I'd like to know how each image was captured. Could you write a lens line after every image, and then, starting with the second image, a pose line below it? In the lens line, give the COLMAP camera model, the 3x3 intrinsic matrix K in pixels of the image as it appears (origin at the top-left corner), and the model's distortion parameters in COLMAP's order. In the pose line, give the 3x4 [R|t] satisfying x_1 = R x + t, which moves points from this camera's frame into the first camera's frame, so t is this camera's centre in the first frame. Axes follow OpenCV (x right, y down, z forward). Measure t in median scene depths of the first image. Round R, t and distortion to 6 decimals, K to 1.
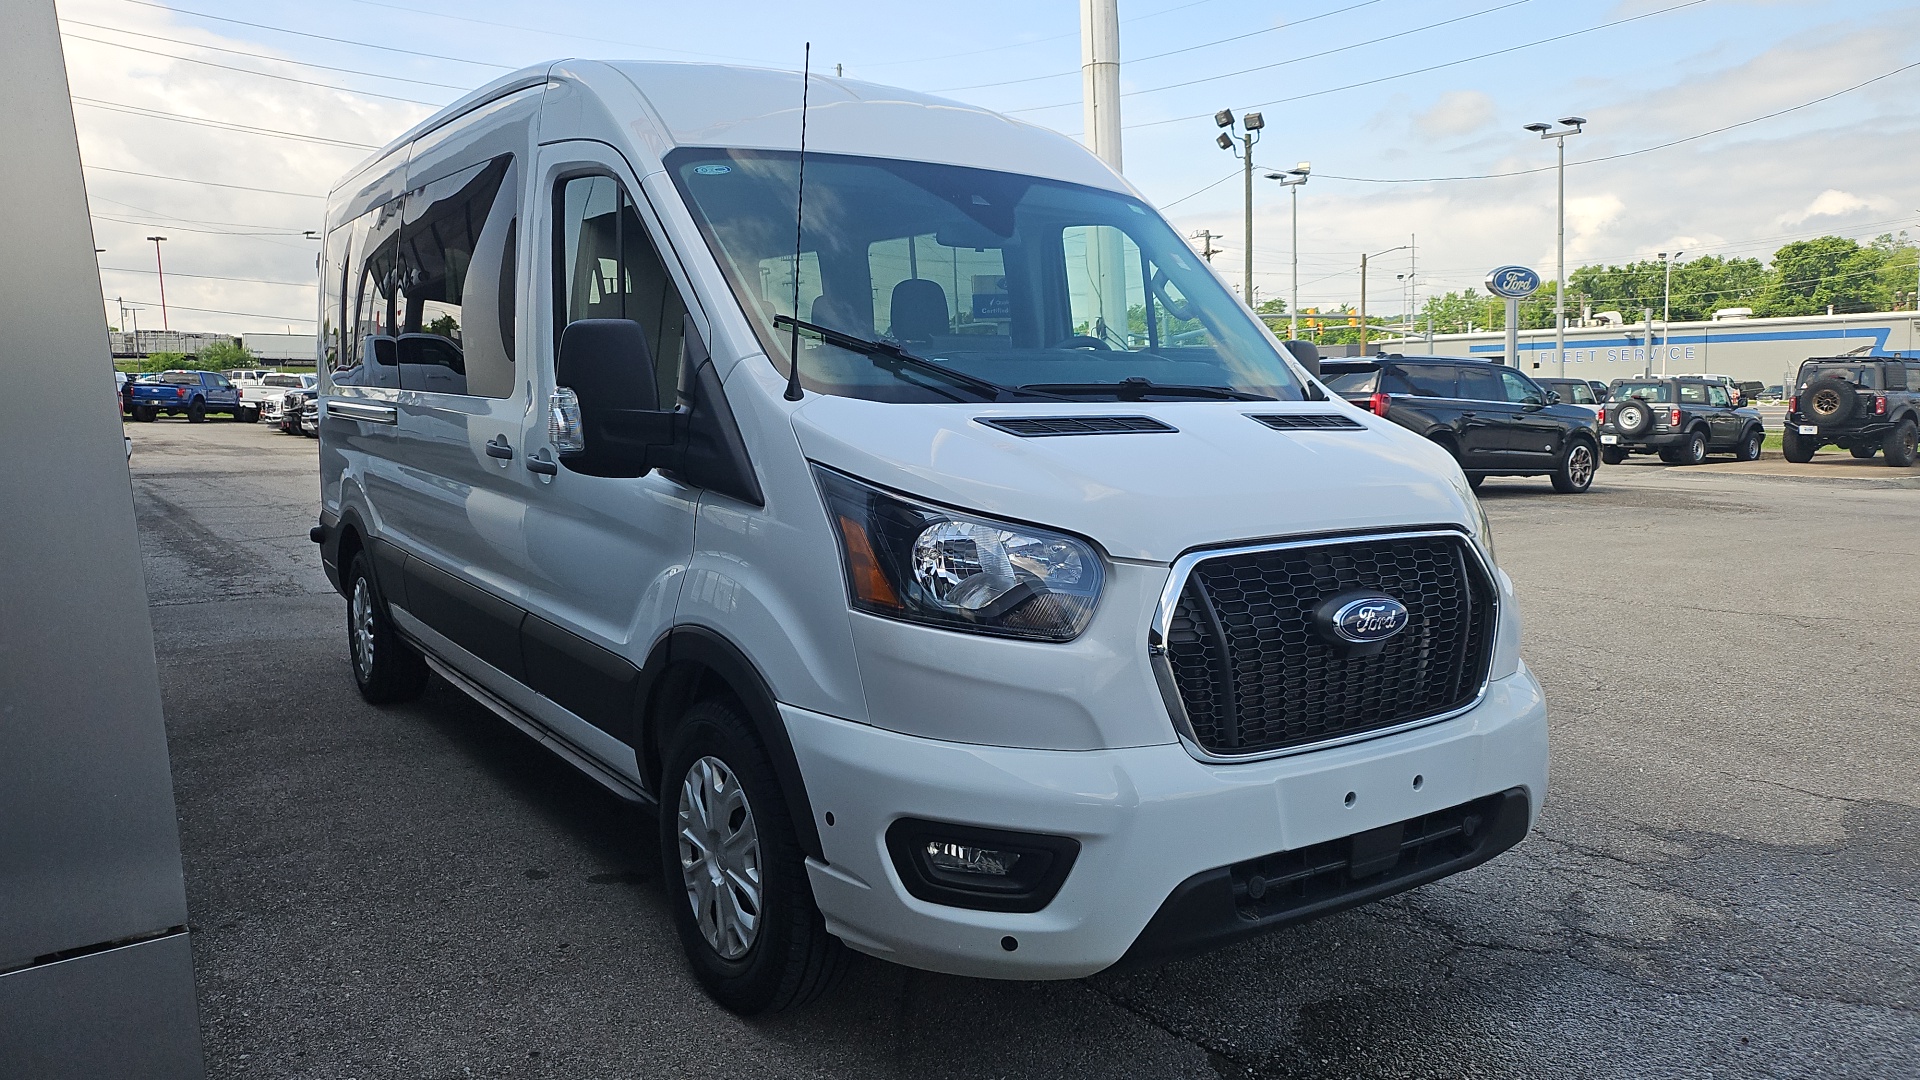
lens RADIAL K [[1423.6, 0, 968.4], [0, 1423.6, 537.4], [0, 0, 1]] dist [0.055744, -0.052878]
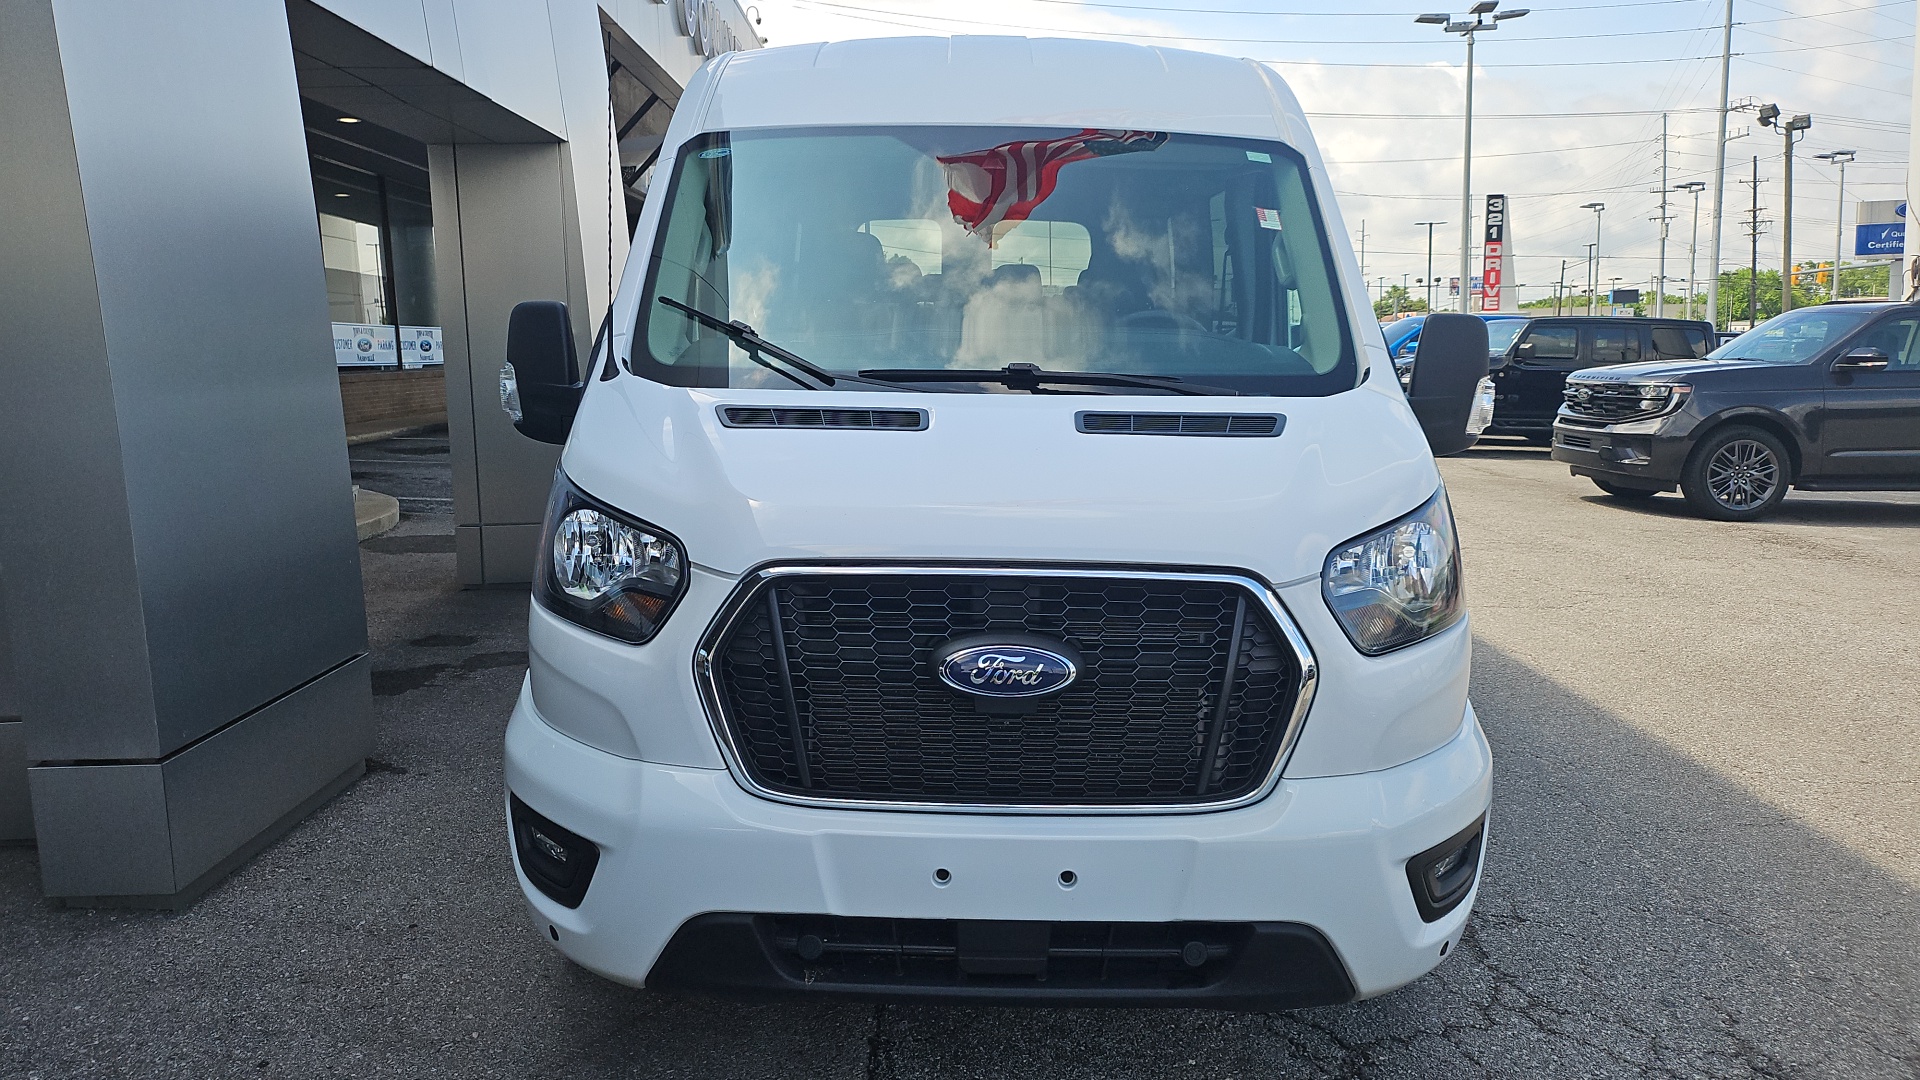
lens RADIAL K [[1423.6, 0, 960.4], [0, 1423.6, 538.9], [0, 0, 1]] dist [0.055744, -0.052878]
pose [[0.808919, 0.102082, -0.578990, 0.738921], [-0.077897, 0.994738, 0.066551, -0.072233], [0.582737, -0.008733, 0.812614, 0.320429]]
